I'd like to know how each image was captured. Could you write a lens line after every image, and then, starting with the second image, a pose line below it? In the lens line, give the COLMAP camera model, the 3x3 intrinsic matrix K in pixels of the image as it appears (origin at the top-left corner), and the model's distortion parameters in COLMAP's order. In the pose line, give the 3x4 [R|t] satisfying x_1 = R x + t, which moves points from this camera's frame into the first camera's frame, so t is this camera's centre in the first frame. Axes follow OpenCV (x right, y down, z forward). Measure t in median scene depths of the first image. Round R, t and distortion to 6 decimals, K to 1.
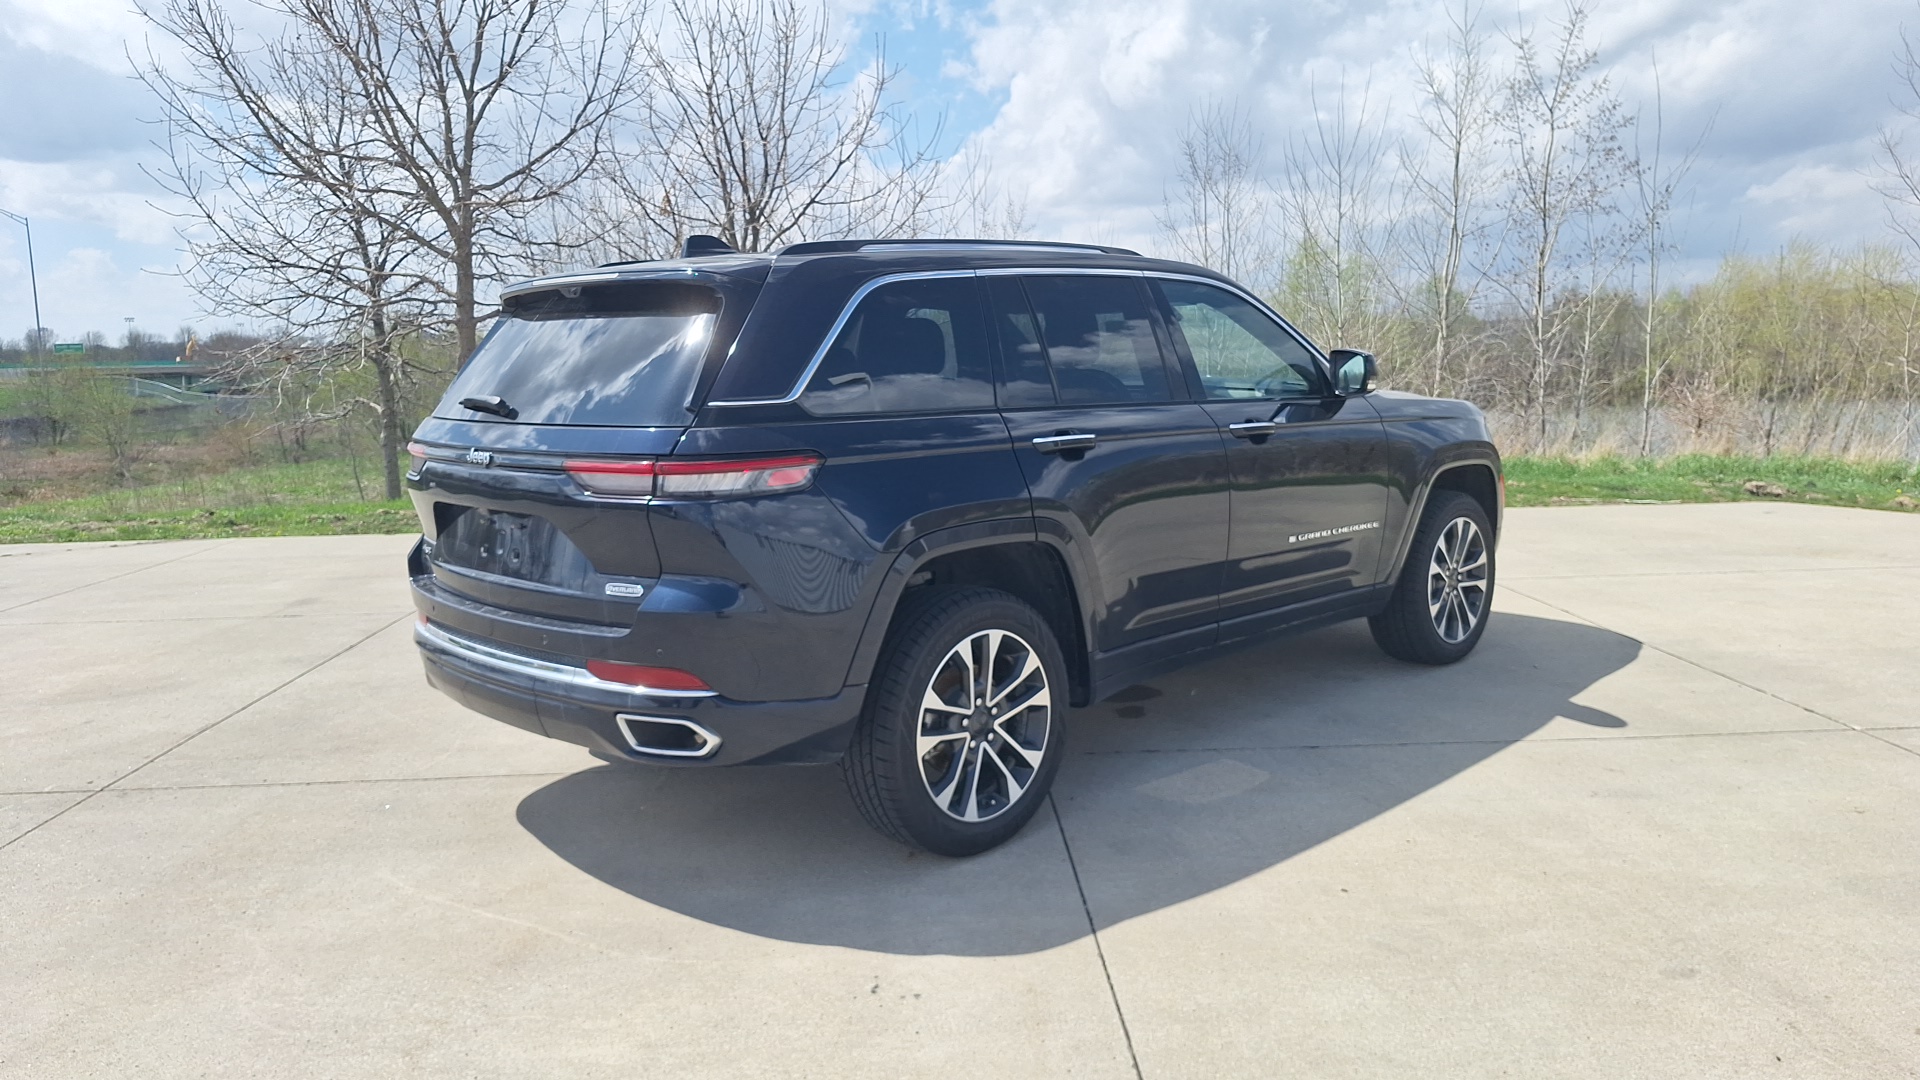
lens RADIAL K [[1320.2, 0, 956.6], [0, 1320.2, 521.1], [0, 0, 1]] dist [0.056823, -0.064631]
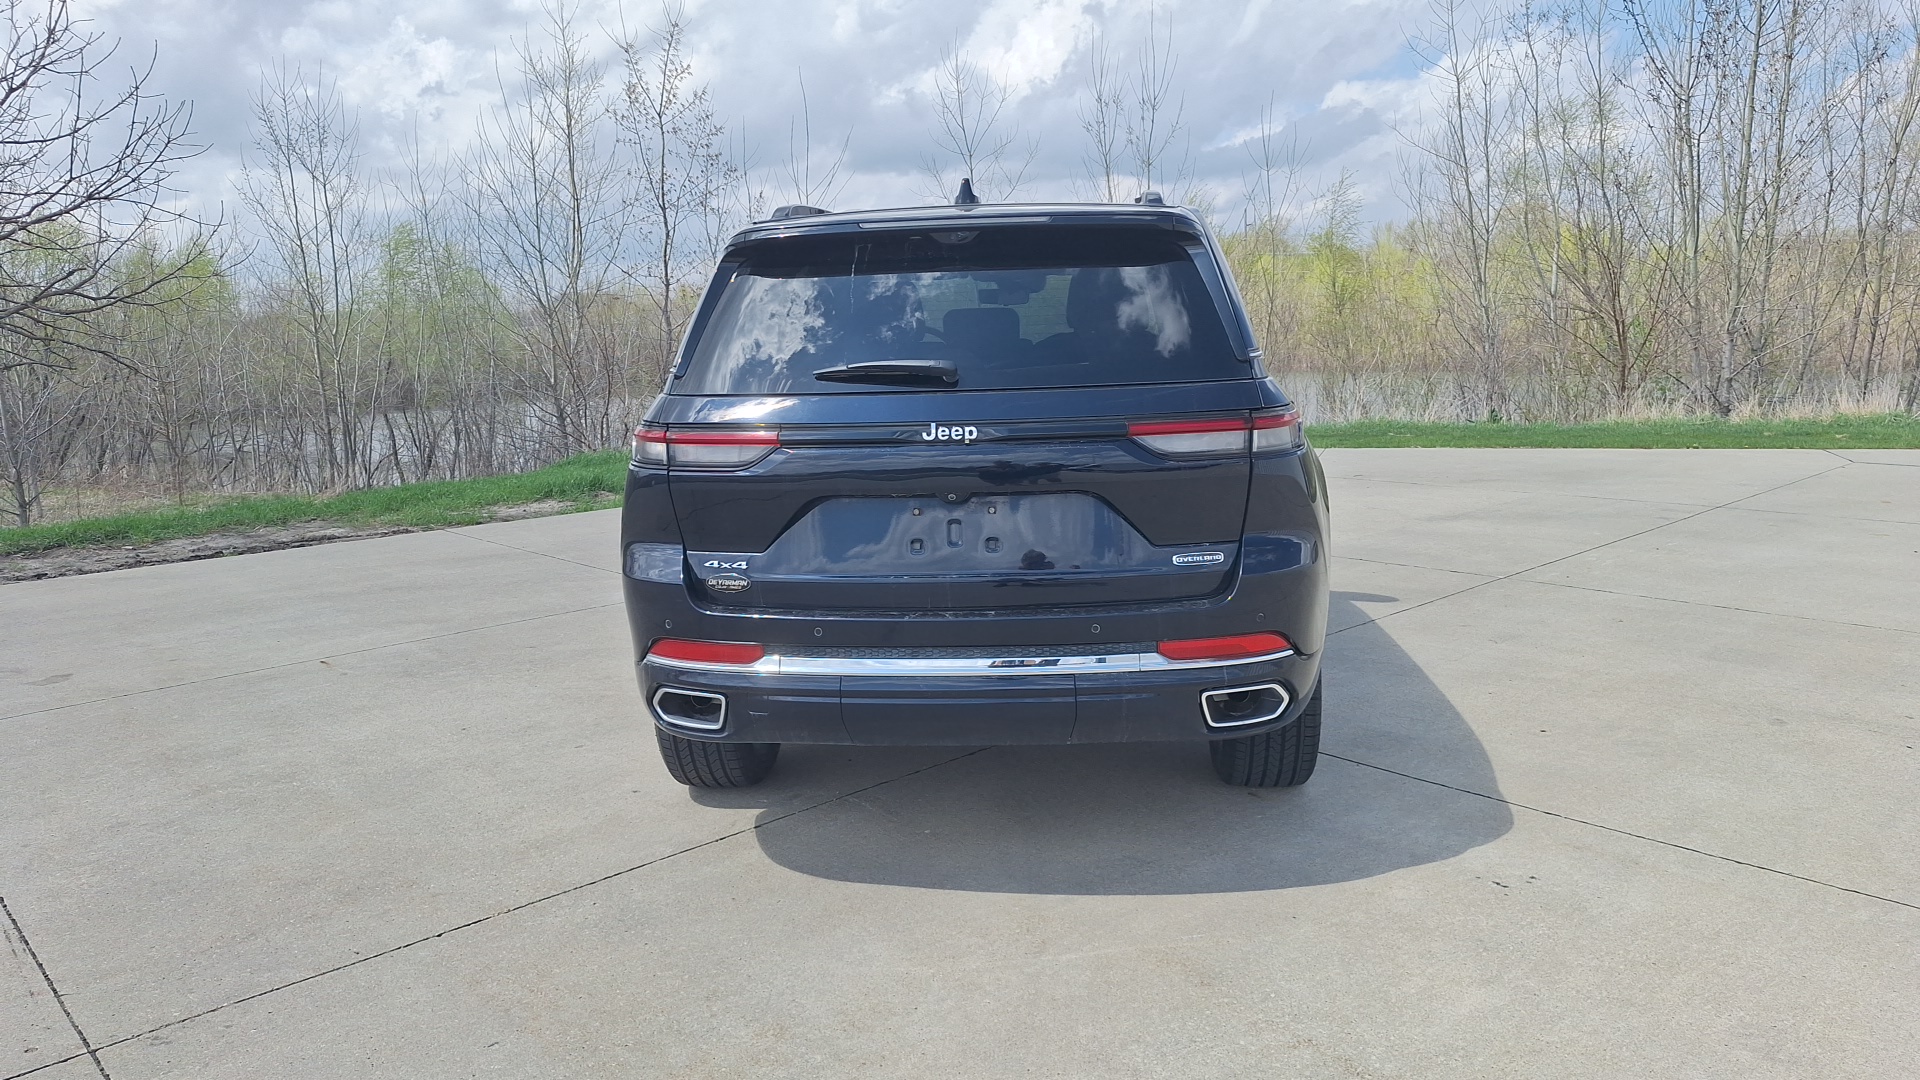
lens RADIAL K [[1308.1, 0, 962.4], [0, 1308.1, 520.8], [0, 0, 1]] dist [0.088248, -0.104180]
pose [[0.760483, -0.100020, 0.641609, -0.845031], [0.095856, 0.994533, 0.041421, -0.024362], [-0.642244, 0.030002, 0.765913, 0.349813]]
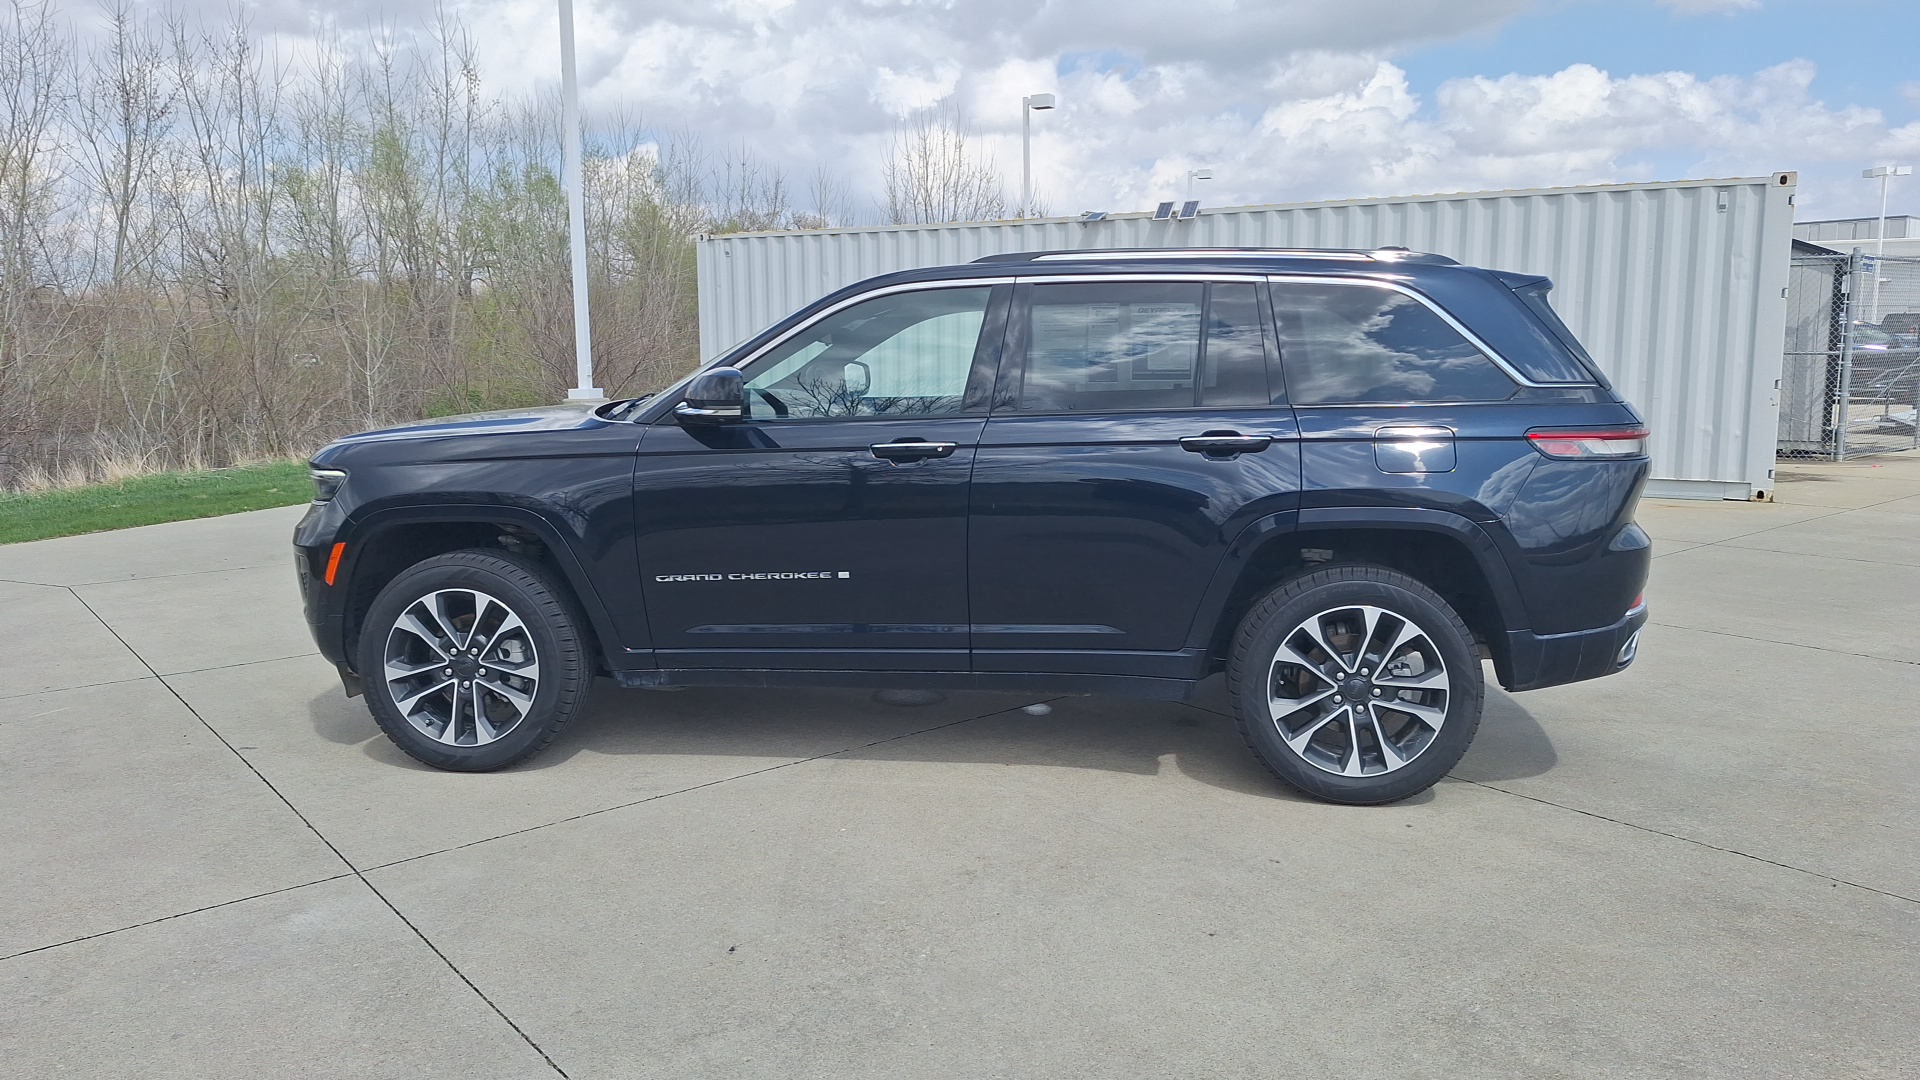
lens RADIAL K [[1308.1, 0, 962.4], [0, 1308.1, 520.8], [0, 0, 1]] dist [0.088248, -0.104180]
pose [[-0.612148, -0.076465, 0.787037, -0.974533], [0.120530, 0.974660, 0.188440, -0.265508], [-0.781503, 0.210215, -0.587420, 2.205379]]
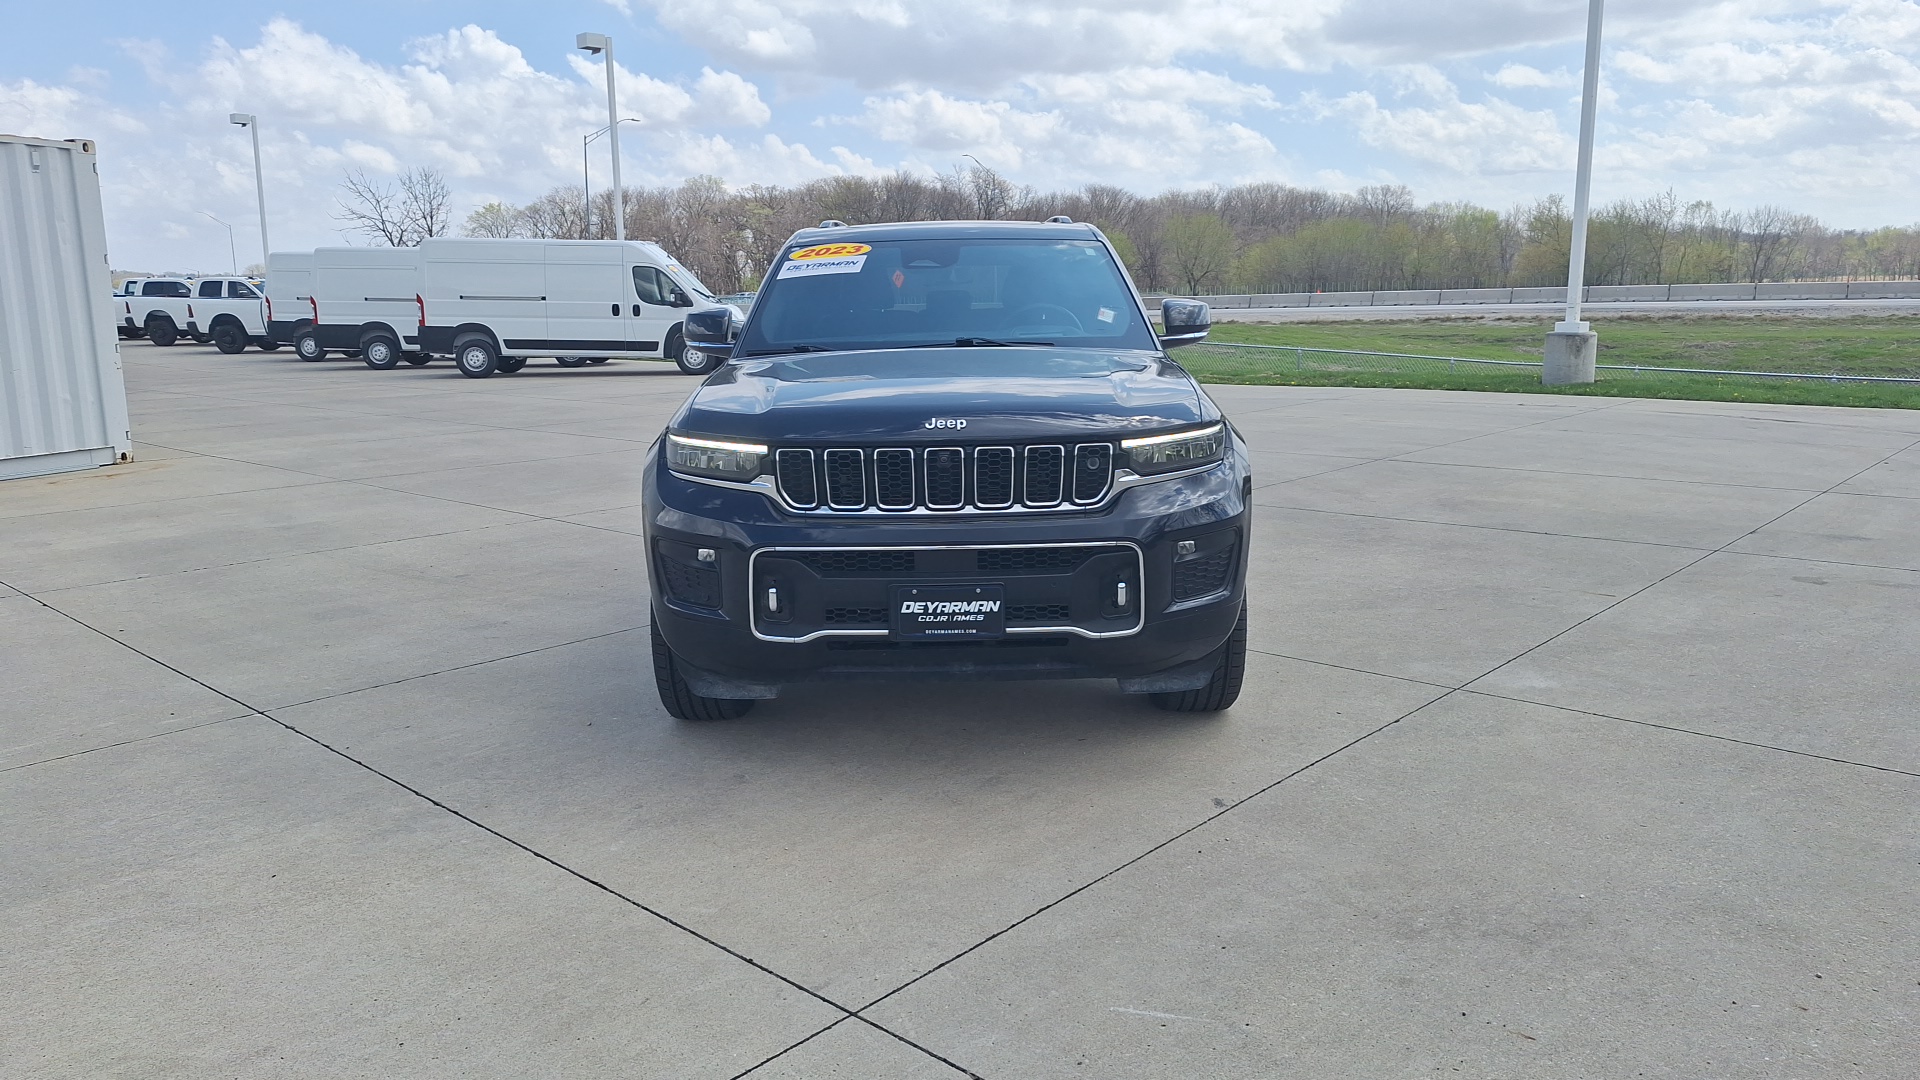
lens RADIAL K [[1308.1, 0, 962.4], [0, 1308.1, 520.8], [0, 0, 1]] dist [0.088248, -0.104180]
pose [[-0.714608, 0.154075, -0.682347, 1.190046], [-0.054084, 0.960353, 0.273489, -0.349660], [0.697432, 0.232341, -0.677943, 2.514182]]
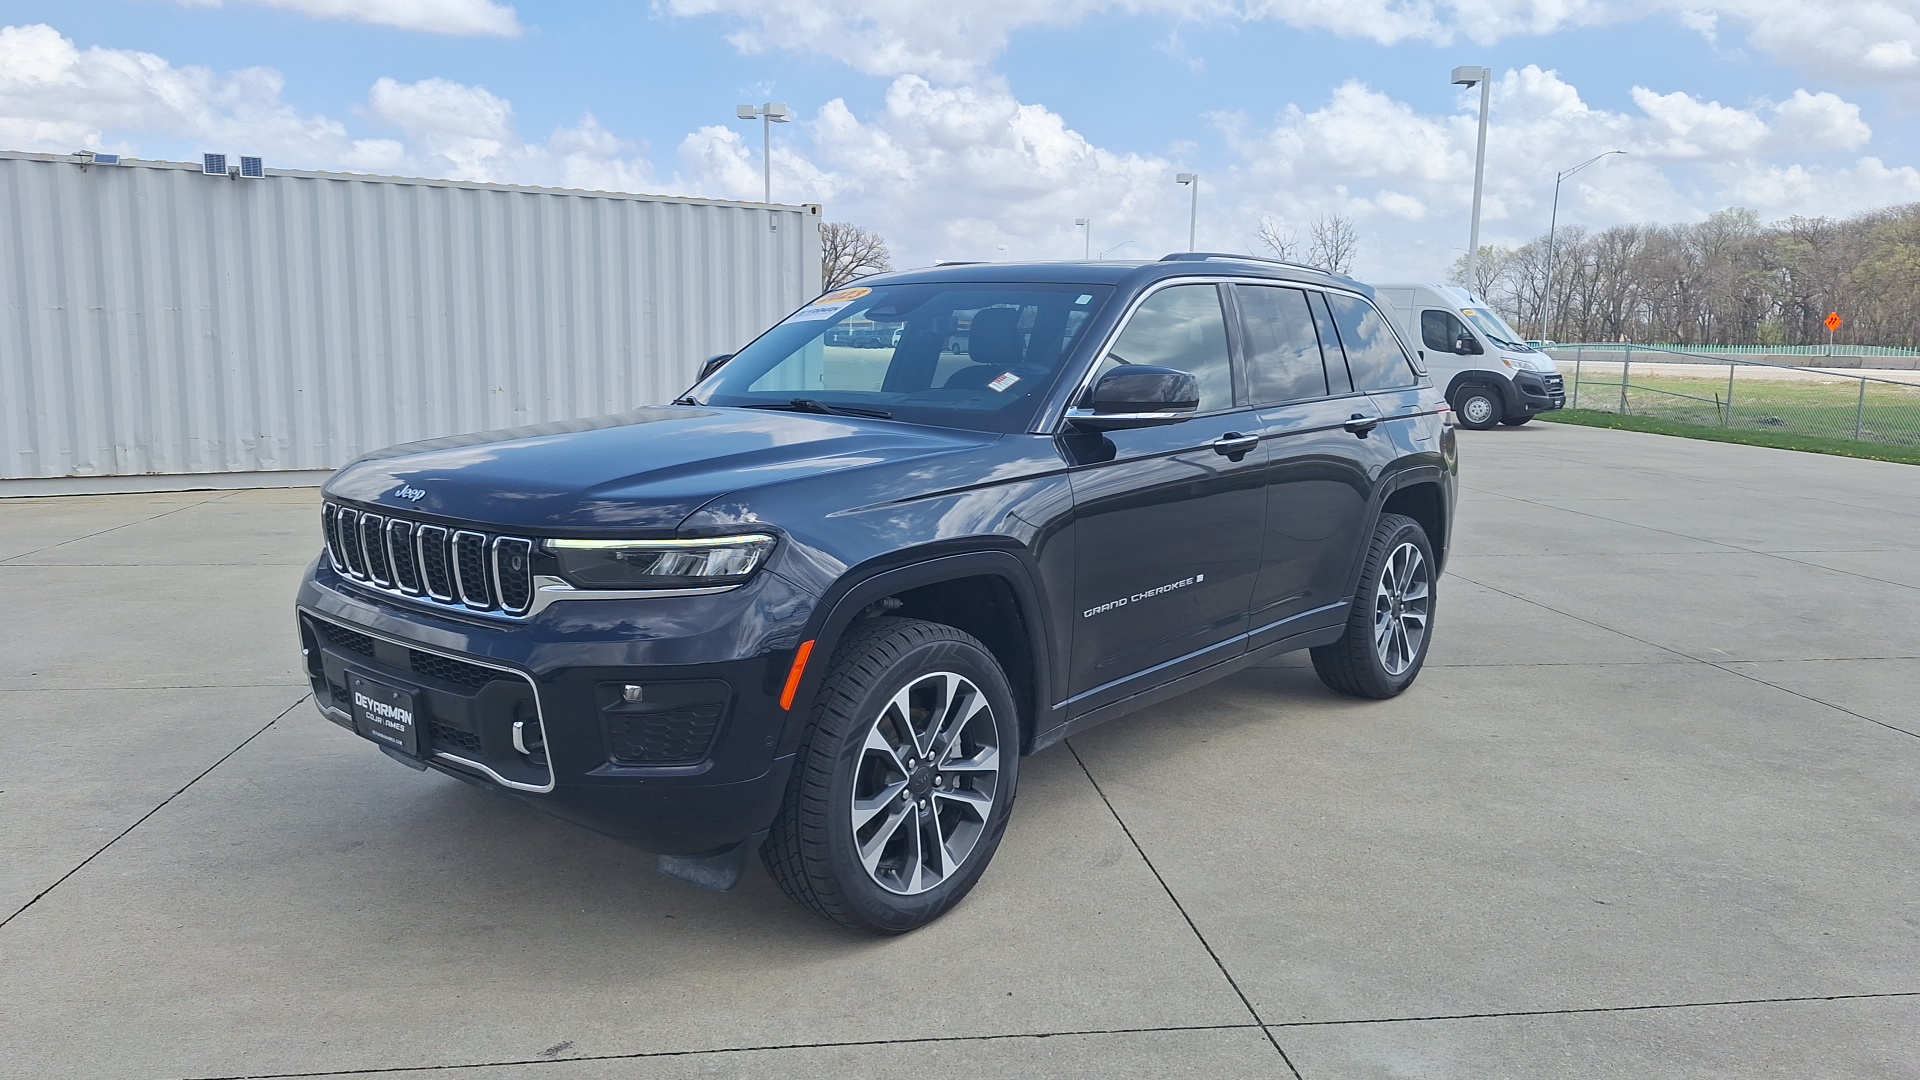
lens RADIAL K [[1320.2, 0, 956.6], [0, 1320.2, 521.1], [0, 0, 1]] dist [0.056823, -0.064631]
pose [[-0.997176, 0.023624, -0.071287, 0.257747], [0.004258, 0.965493, 0.260394, -0.352892], [0.074979, 0.259355, -0.962867, 2.666476]]
